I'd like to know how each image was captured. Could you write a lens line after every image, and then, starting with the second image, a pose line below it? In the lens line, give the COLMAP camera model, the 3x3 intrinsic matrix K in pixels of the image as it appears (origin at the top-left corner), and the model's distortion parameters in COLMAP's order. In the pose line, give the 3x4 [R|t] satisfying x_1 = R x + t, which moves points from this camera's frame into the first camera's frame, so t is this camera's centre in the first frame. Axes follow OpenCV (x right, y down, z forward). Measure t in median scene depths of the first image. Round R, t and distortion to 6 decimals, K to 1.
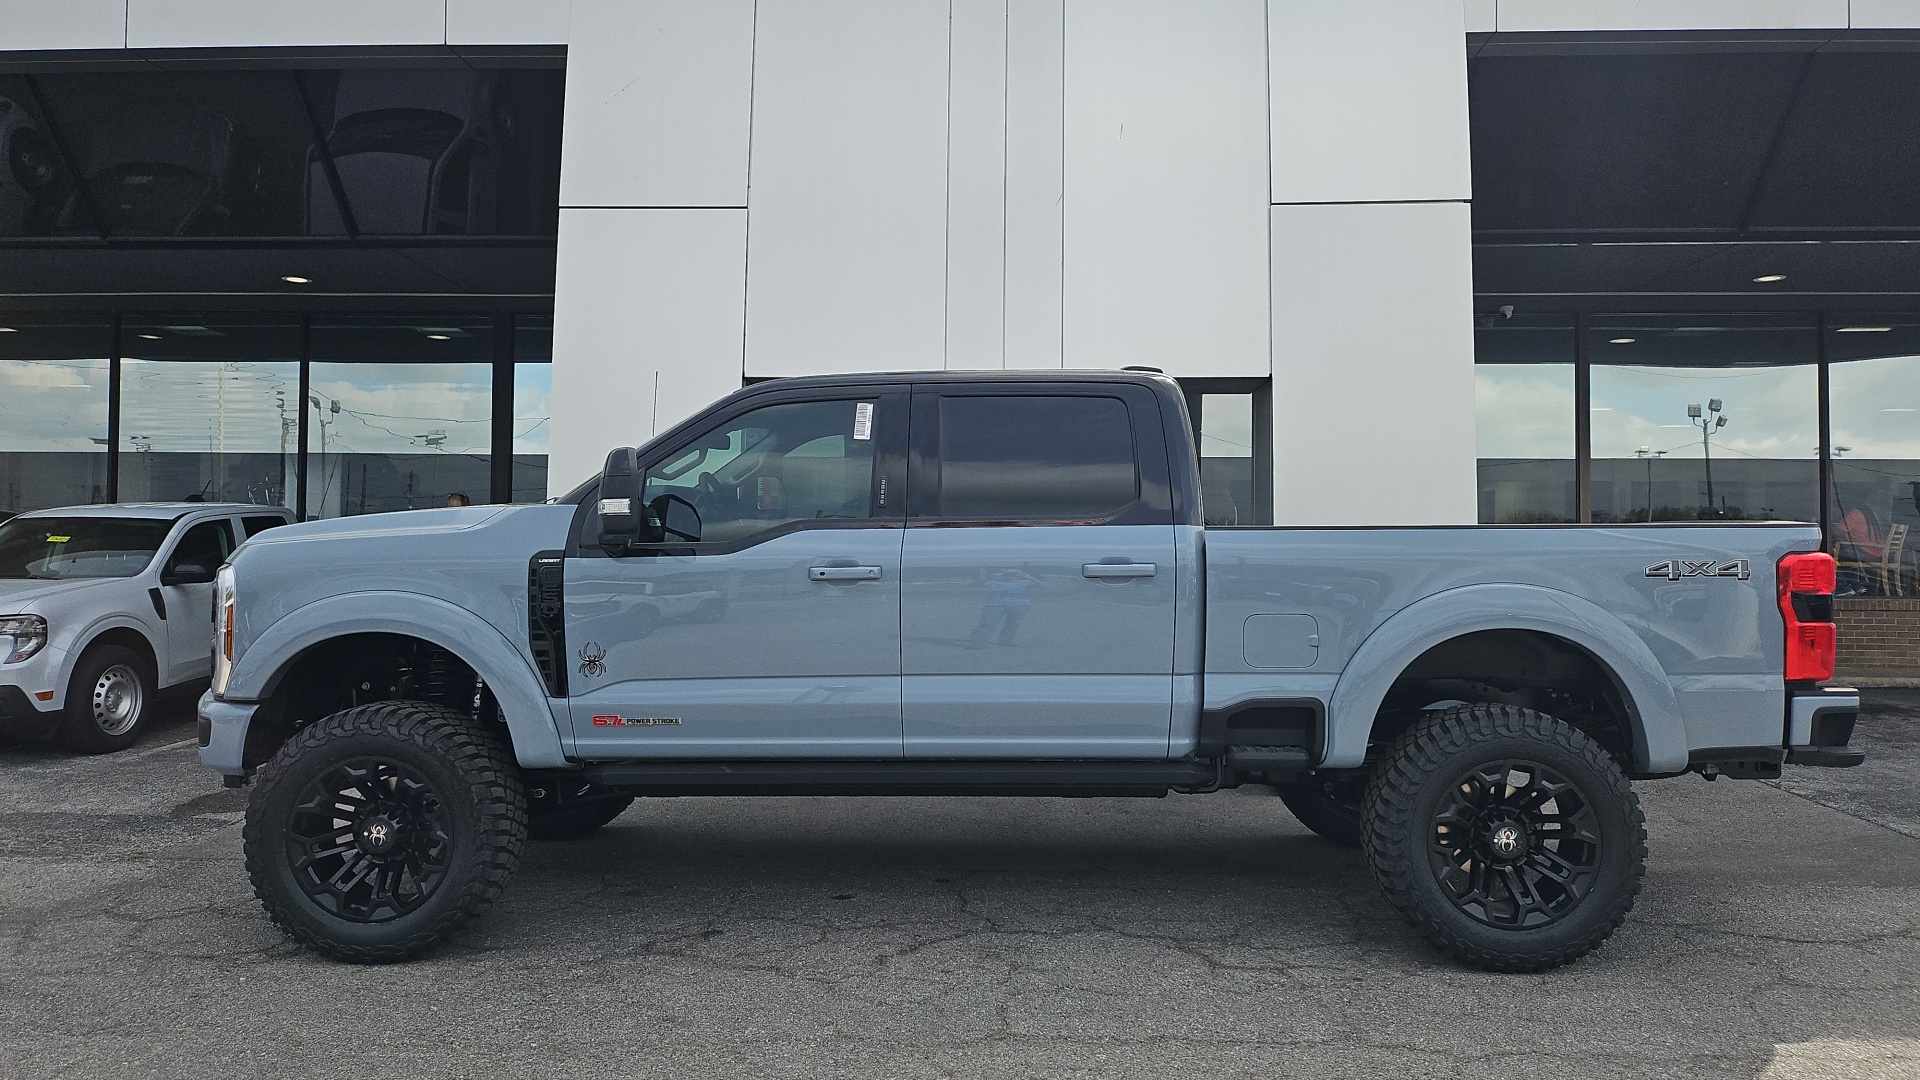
lens RADIAL K [[1371.7, 0, 973.0], [0, 1371.7, 522.4], [0, 0, 1]] dist [0.028655, -0.018514]
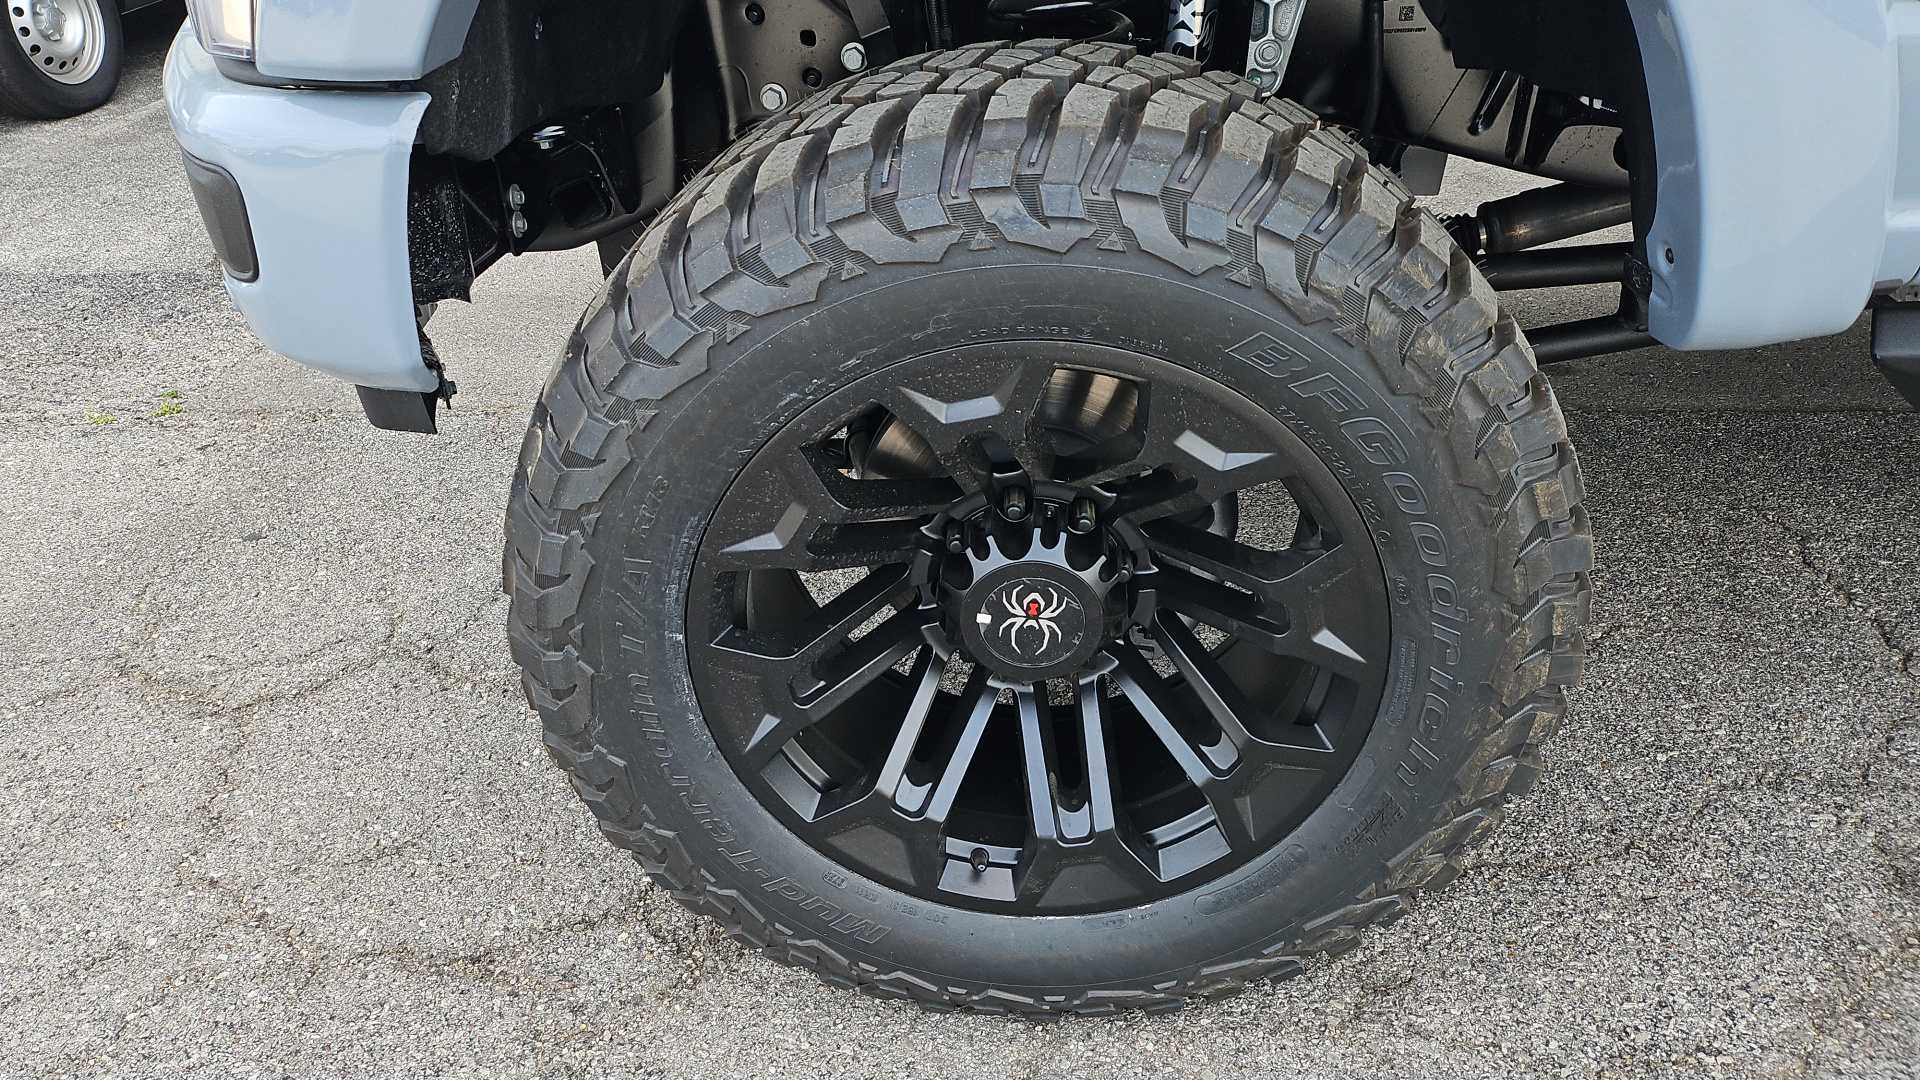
lens RADIAL K [[1371.7, 0, 975.4], [0, 1371.7, 536.6], [0, 0, 1]] dist [0.028655, -0.018514]
pose [[0.998638, -0.028077, -0.043979, -0.421844], [0.046317, 0.865114, 0.499433, 0.086531], [0.024024, -0.500789, 0.865236, 0.776321]]
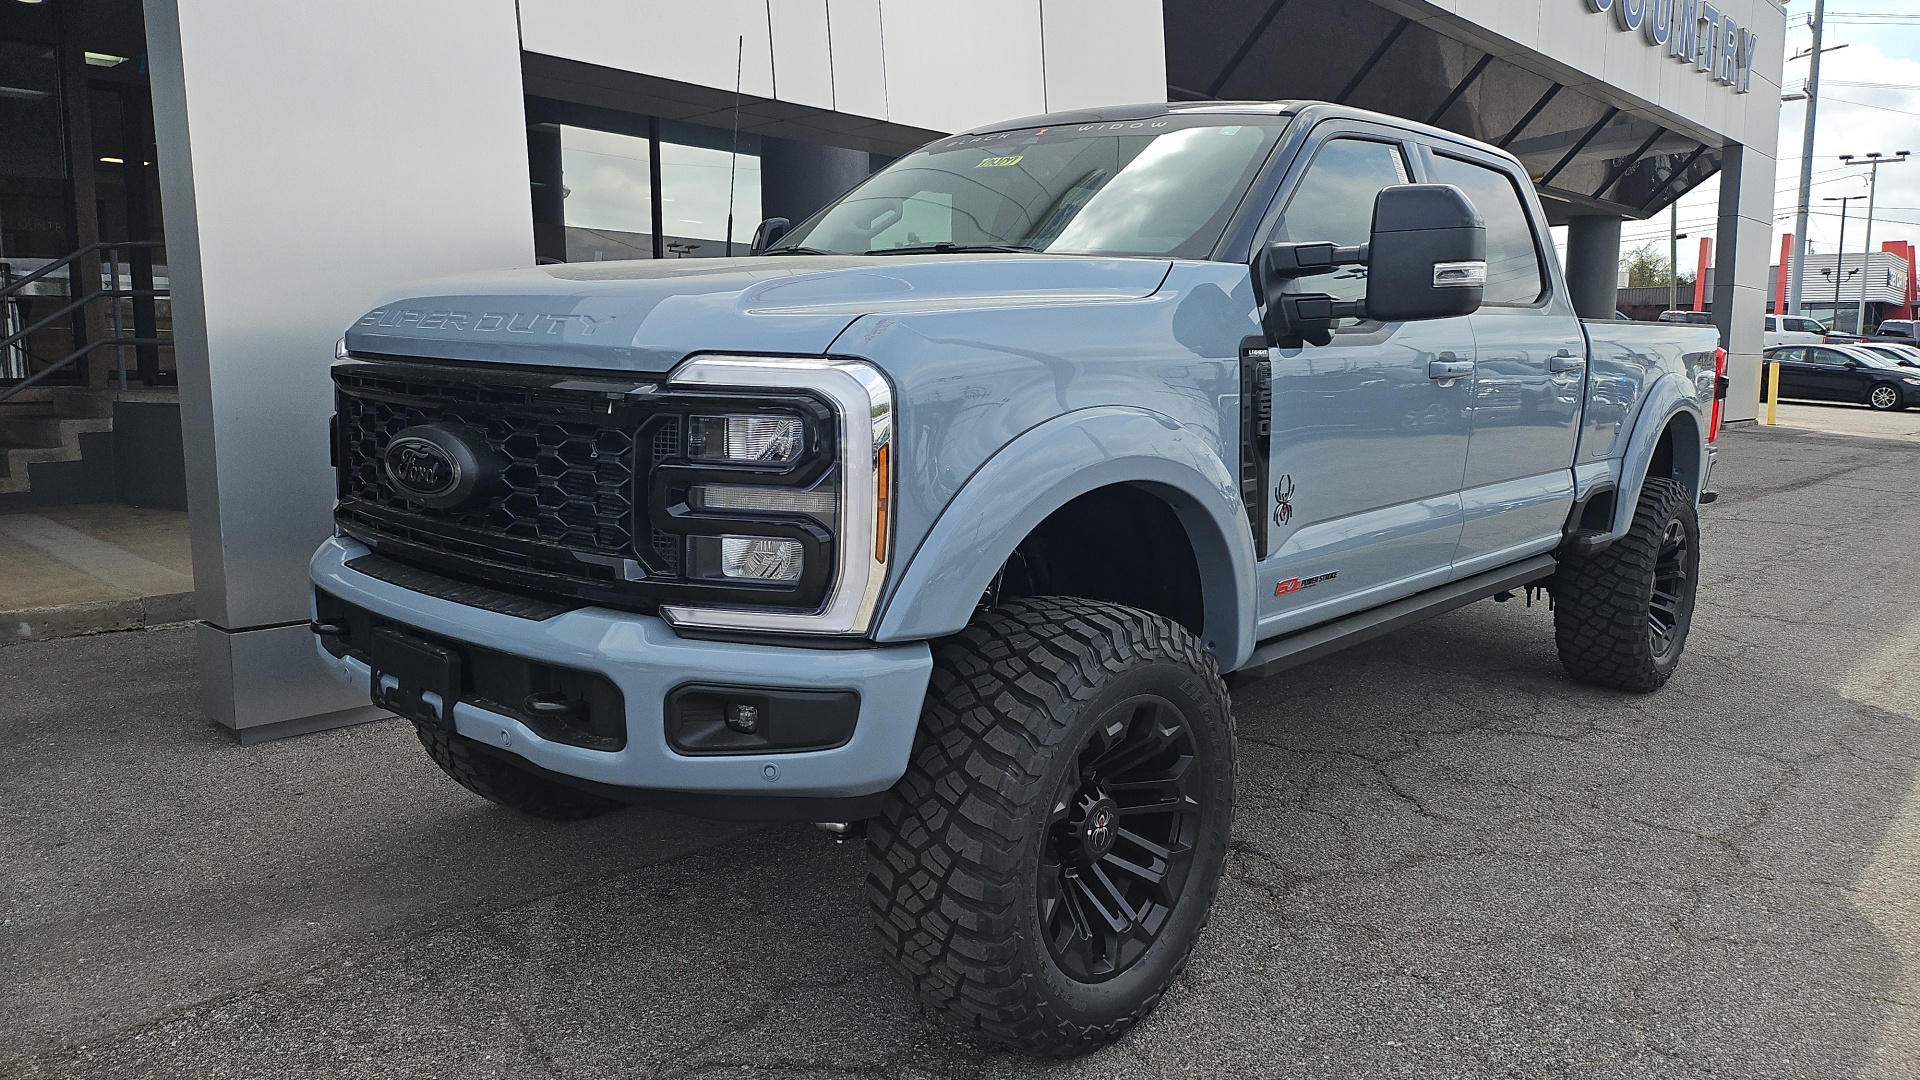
lens RADIAL K [[1371.7, 0, 987.6], [0, 1371.7, 500.2], [0, 0, 1]] dist [0.028655, -0.018514]
pose [[0.621313, -0.078584, 0.779612, -0.880519], [-0.036410, 0.990988, 0.128907, 0.016752], [-0.782716, -0.108477, 0.612852, 0.684780]]
